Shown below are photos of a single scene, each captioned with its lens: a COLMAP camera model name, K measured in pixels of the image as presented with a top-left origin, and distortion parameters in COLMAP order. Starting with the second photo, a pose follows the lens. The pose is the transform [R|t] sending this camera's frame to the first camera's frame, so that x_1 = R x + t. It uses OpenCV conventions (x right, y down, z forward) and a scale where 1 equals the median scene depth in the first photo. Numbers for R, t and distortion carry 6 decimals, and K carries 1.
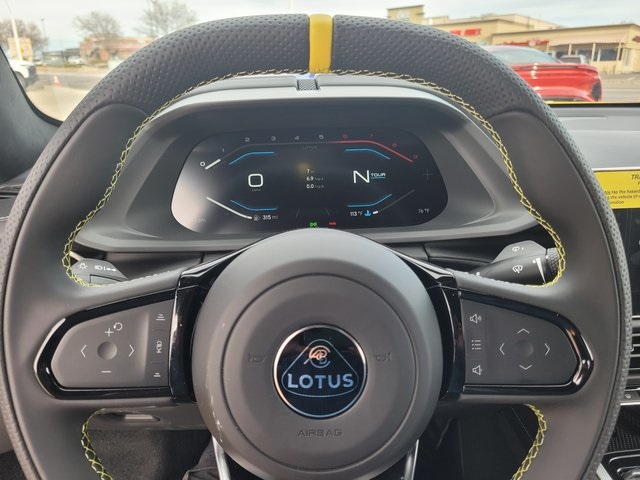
lens RADIAL K [[494.7, 0, 316.8], [0, 494.7, 237.8], [0, 0, 1]] dist [0.035521, -0.013262]
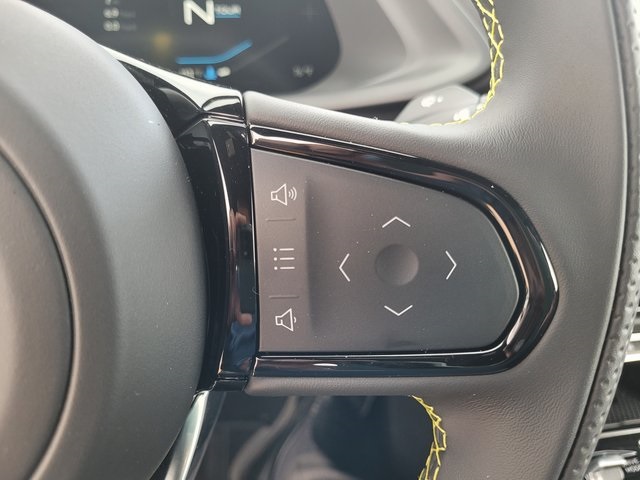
lens RADIAL K [[494.7, 0, 326.0], [0, 494.7, 244.8], [0, 0, 1]] dist [0.035521, -0.013262]
pose [[0.997370, -0.004475, 0.072335, 0.319727], [-0.002281, 0.995658, 0.093054, 0.162650], [-0.072438, -0.092974, 0.993030, 0.584172]]
